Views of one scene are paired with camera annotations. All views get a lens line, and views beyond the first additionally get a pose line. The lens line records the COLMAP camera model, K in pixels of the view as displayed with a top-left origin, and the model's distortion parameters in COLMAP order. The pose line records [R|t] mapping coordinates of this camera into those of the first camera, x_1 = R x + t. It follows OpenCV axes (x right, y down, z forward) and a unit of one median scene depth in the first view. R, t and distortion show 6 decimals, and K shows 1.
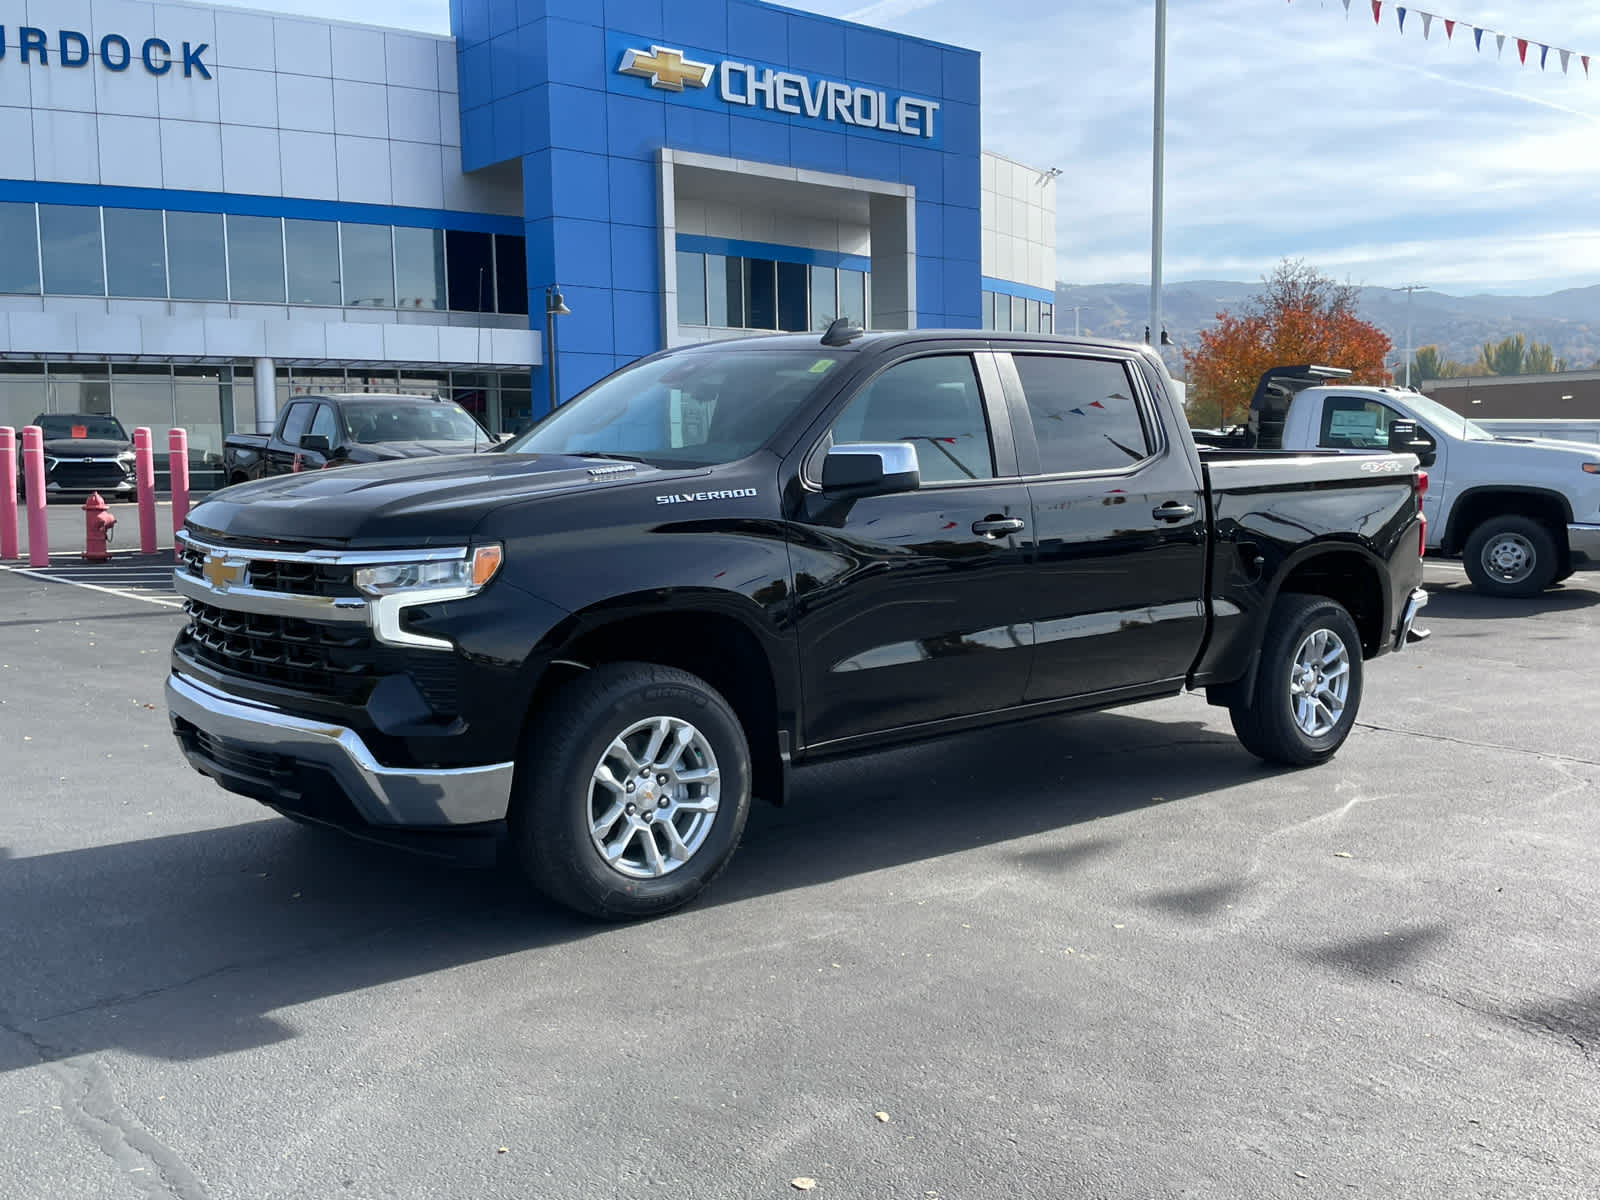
lens RADIAL K [[1671.8, 0, 757.9], [0, 1671.8, 611.1], [0, 0, 1]] dist [0.045976, 0.000000]
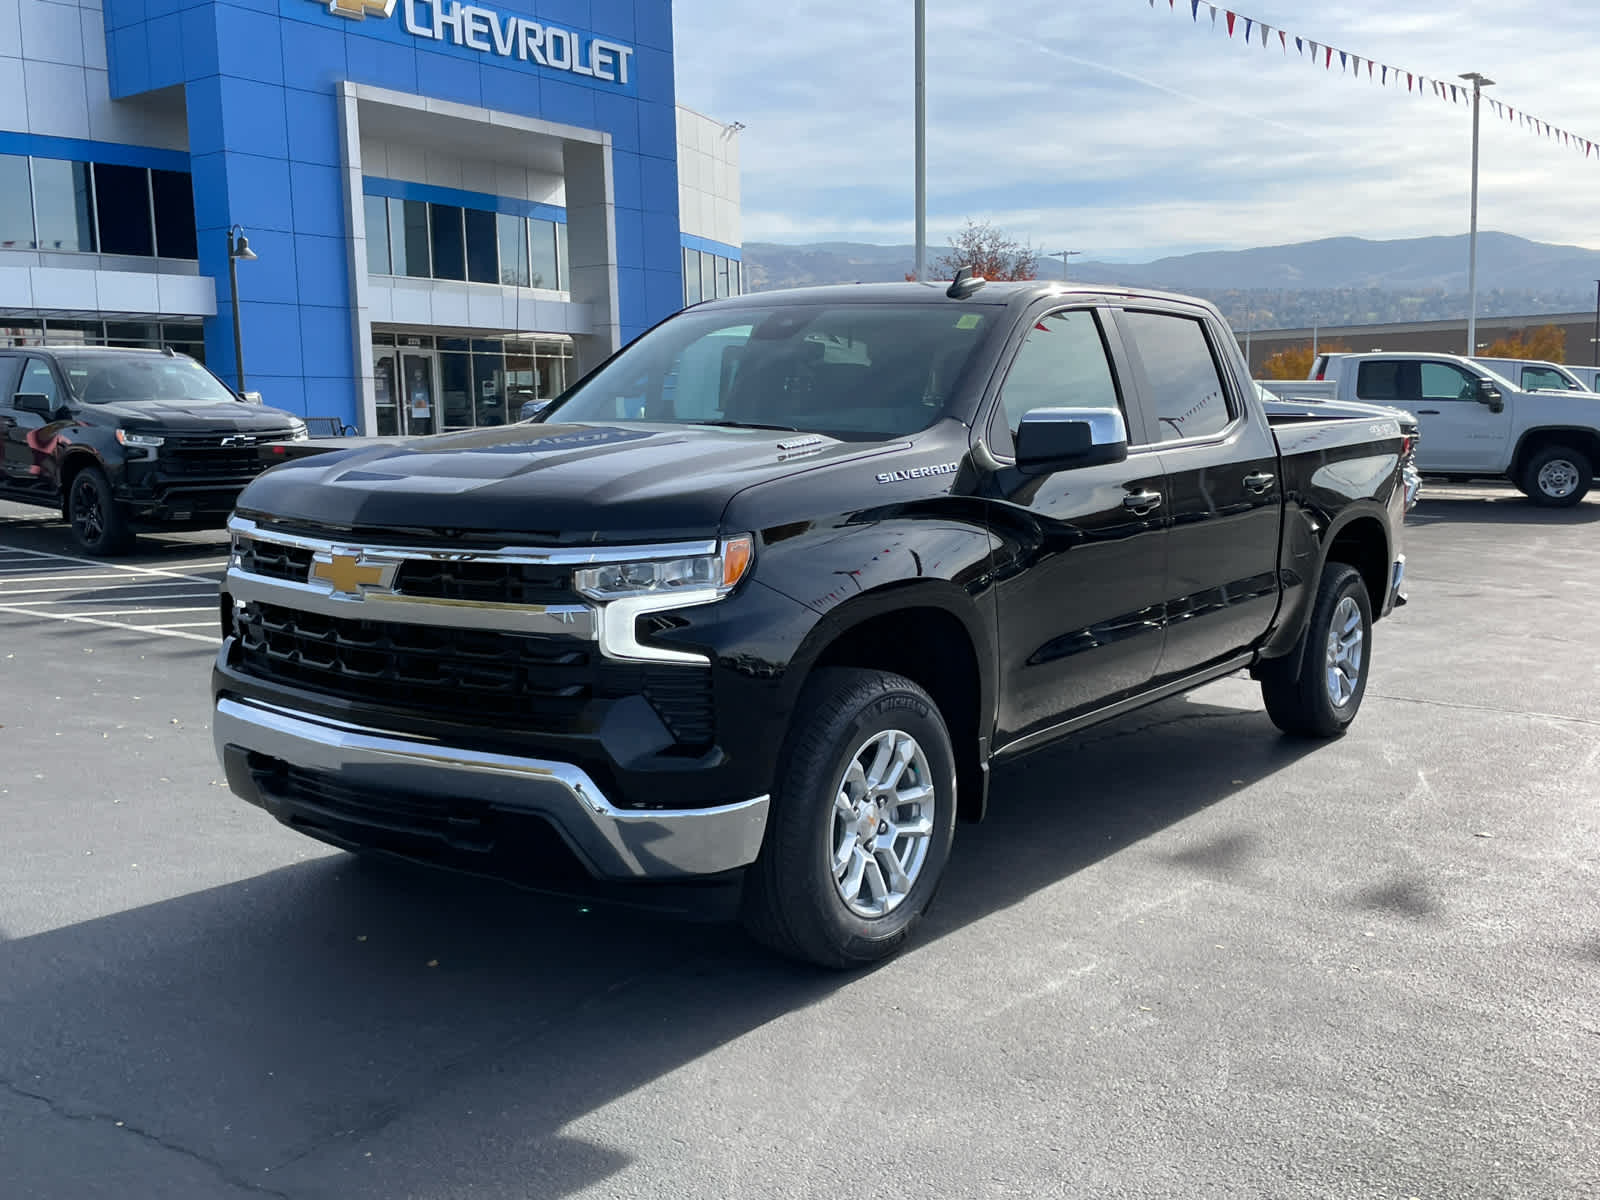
lens RADIAL K [[1671.8, 0, 776.3], [0, 1671.8, 654.6], [0, 0, 1]] dist [0.045976, 0.000000]
pose [[0.974552, -0.034473, 0.221496, -0.190113], [0.023344, 0.998339, 0.052666, -0.014166], [-0.222944, -0.046156, 0.973738, 0.109917]]
